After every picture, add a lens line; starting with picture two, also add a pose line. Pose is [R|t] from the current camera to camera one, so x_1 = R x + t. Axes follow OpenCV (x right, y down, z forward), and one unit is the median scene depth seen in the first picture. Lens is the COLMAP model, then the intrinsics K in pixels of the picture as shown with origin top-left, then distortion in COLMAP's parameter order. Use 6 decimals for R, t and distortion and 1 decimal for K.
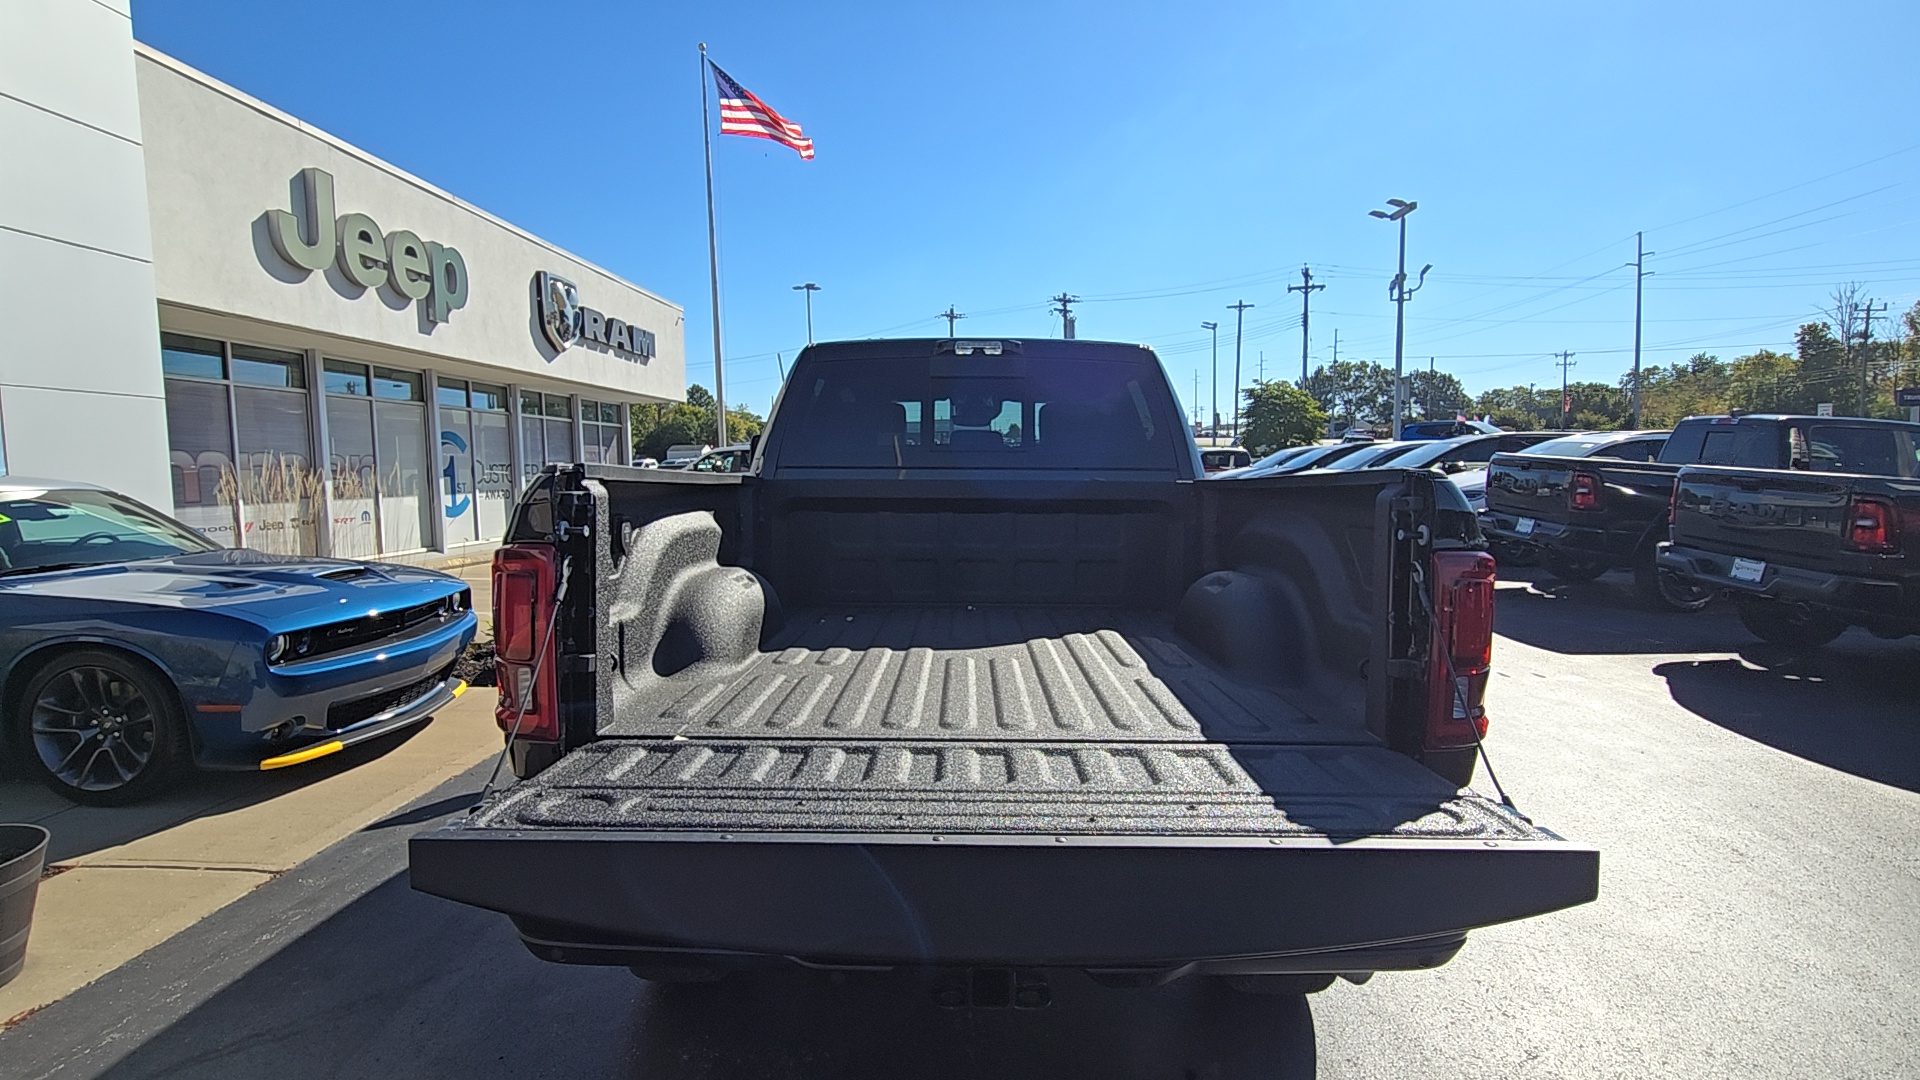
lens RADIAL K [[966.0, 0, 952.3], [0, 966.0, 550.7], [0, 0, 1]] dist [-0.001682, 0.000824]
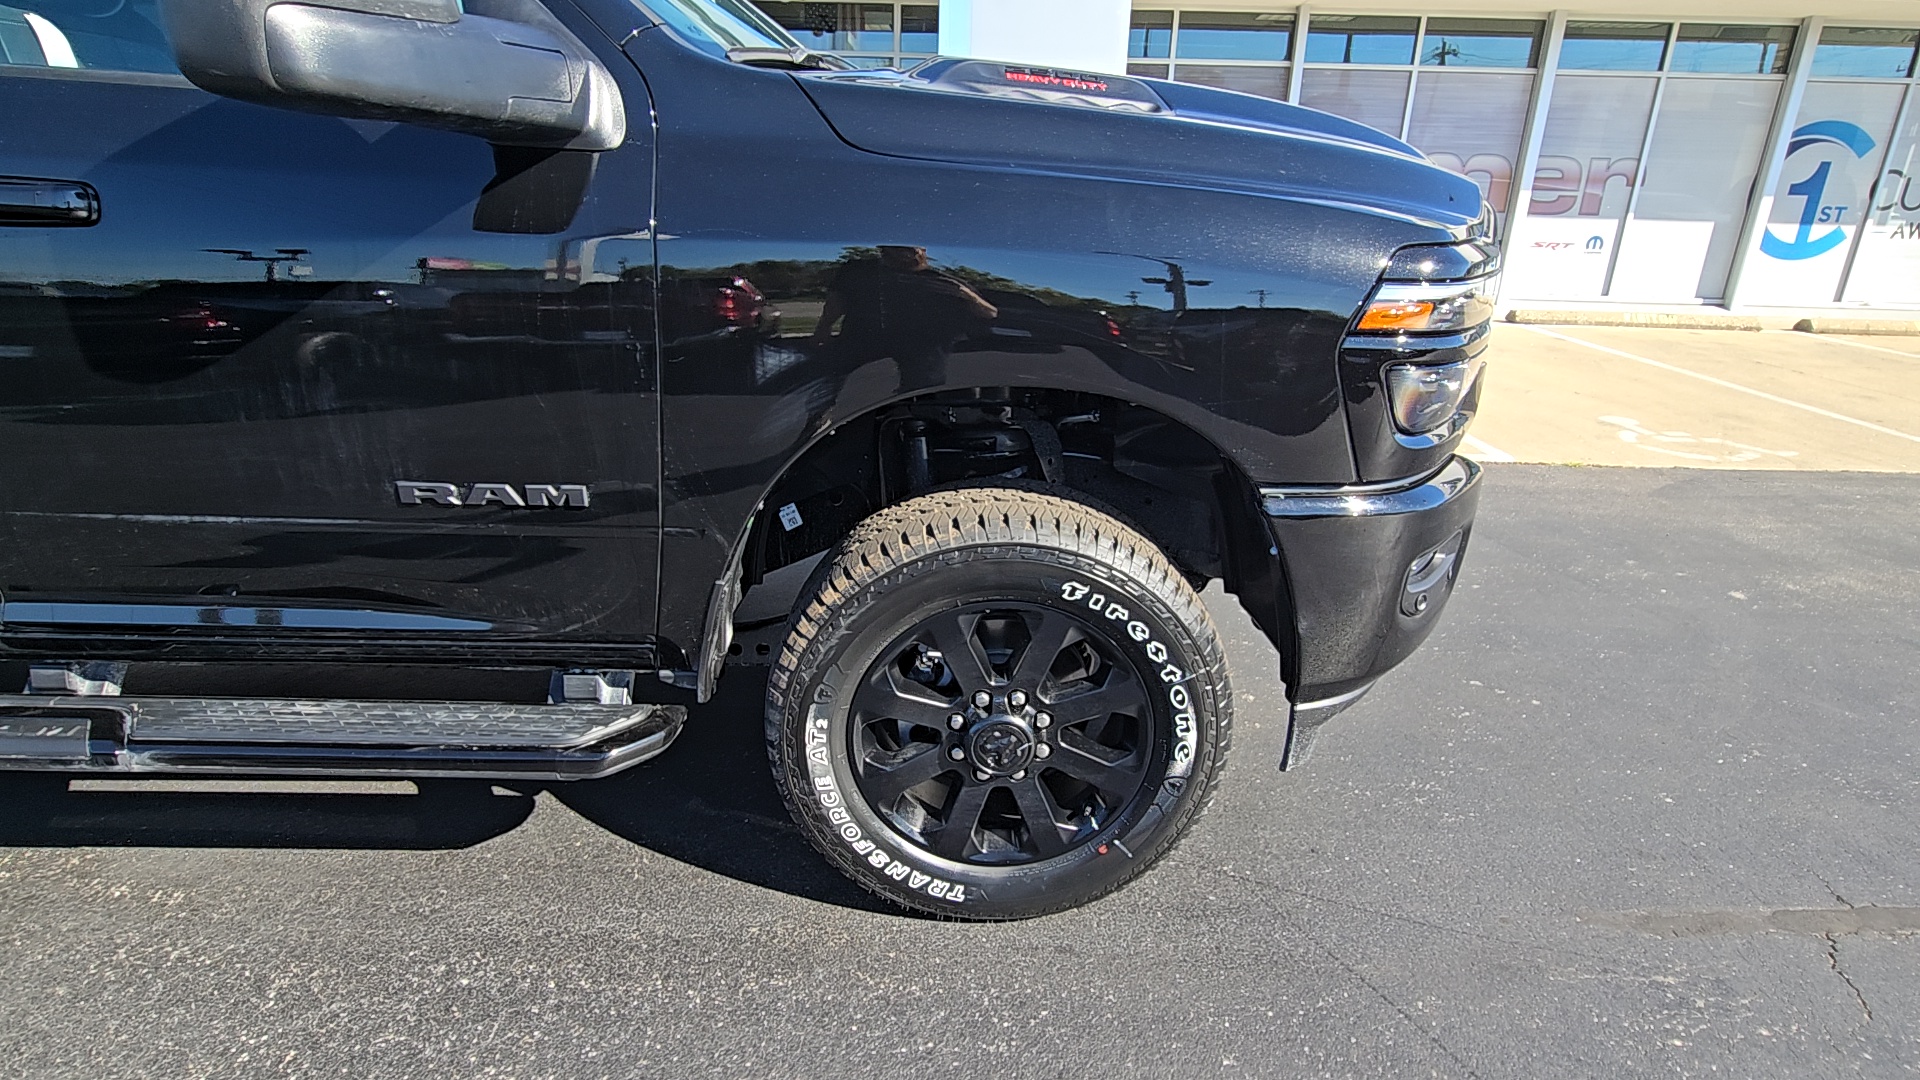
lens RADIAL K [[966.0, 0, 962.9], [0, 966.0, 537.6], [0, 0, 1]] dist [-0.001682, 0.000824]
pose [[0.035126, 0.351222, -0.935633, 0.149550], [-0.108164, 0.932047, 0.345815, -0.023846], [0.993512, 0.089055, 0.070729, 0.391781]]
